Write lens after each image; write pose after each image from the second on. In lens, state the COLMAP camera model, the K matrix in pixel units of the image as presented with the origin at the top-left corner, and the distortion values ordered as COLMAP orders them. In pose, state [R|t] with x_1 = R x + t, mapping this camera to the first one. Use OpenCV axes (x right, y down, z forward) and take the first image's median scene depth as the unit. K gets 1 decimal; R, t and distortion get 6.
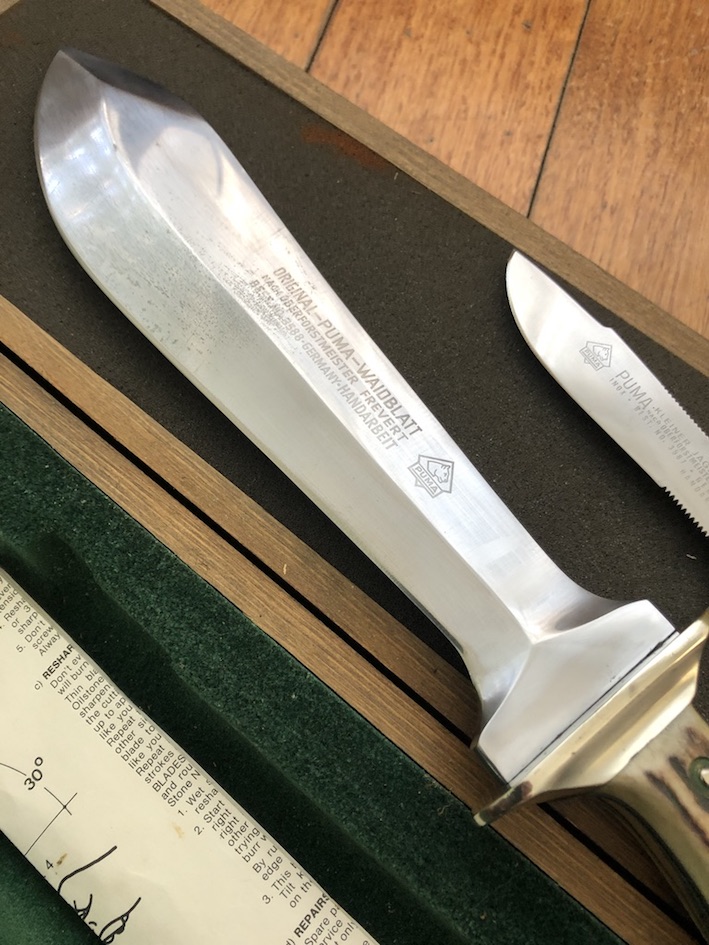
lens RADIAL K [[807.6, 0, 354.5], [0, 807.6, 472.5], [0, 0, 1]] dist [-0.002673, -0.001357]
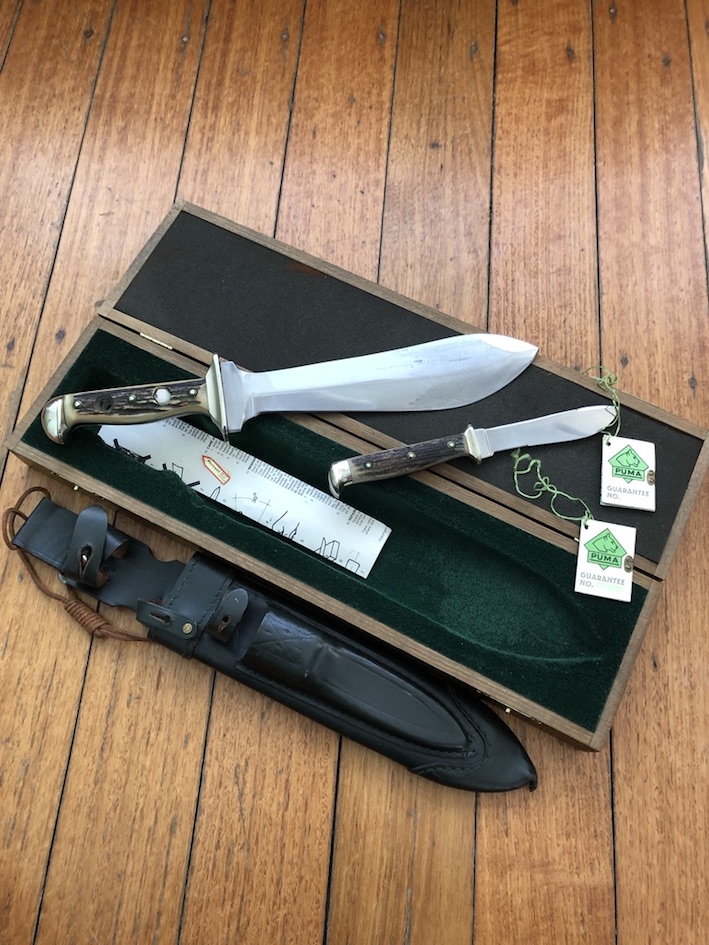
lens RADIAL K [[794.2, 0, 354.5], [0, 794.2, 472.5], [0, 0, 1]] dist [0.003686, -0.013941]
pose [[0.975187, -0.213839, 0.057302, -0.153494], [0.213683, 0.976862, 0.008914, 0.290280], [-0.057883, 0.003552, 0.998317, -1.755248]]
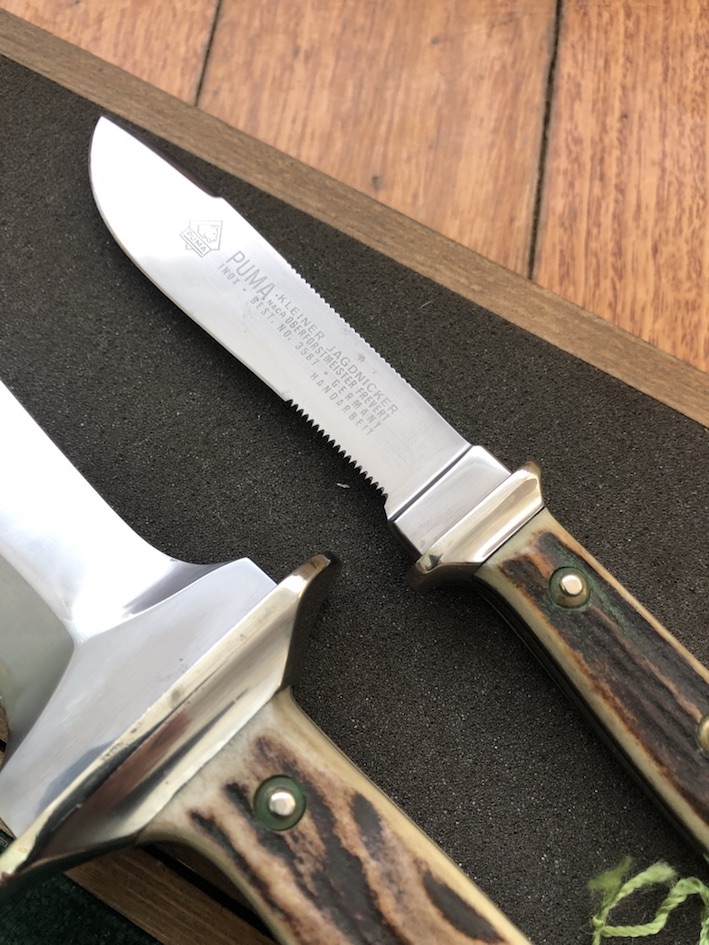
lens RADIAL K [[817.5, 0, 354.5], [0, 817.5, 472.5], [0, 0, 1]] dist [-0.011774, 0.003005]
pose [[0.988577, -0.150704, 0.001808, 0.374630], [0.150121, 0.985679, 0.076817, 0.030481], [-0.013359, -0.075668, 0.997044, 0.209884]]
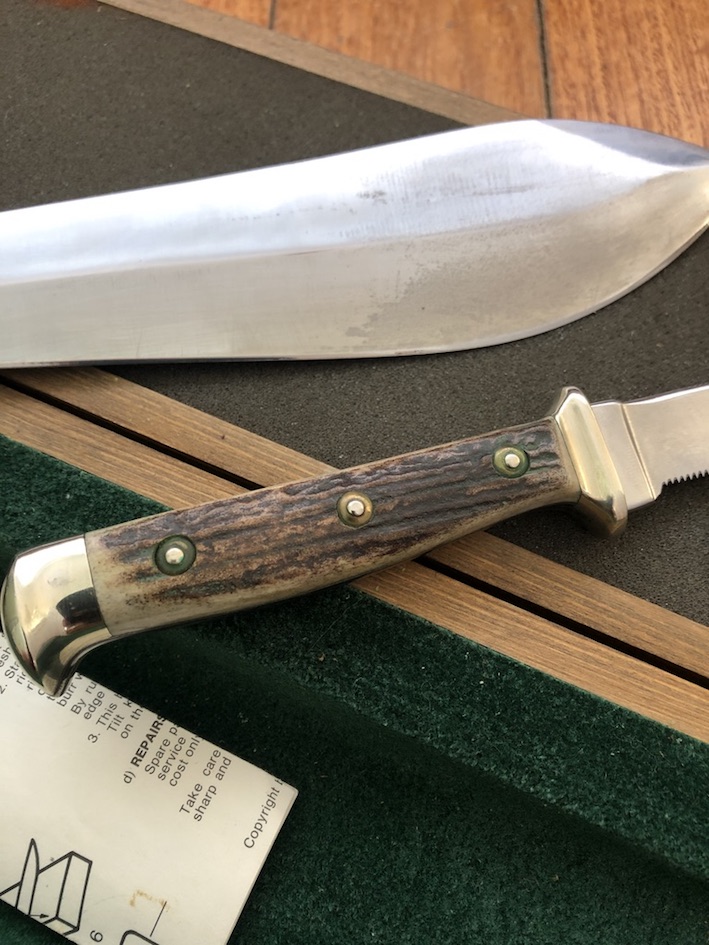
lens RADIAL K [[817.5, 0, 354.5], [0, 817.5, 472.5], [0, 0, 1]] dist [-0.011774, 0.003005]
pose [[0.963680, -0.243558, 0.109543, 0.108272], [0.251566, 0.965570, -0.066245, 0.313993], [-0.089637, 0.091396, 0.991772, 0.069449]]
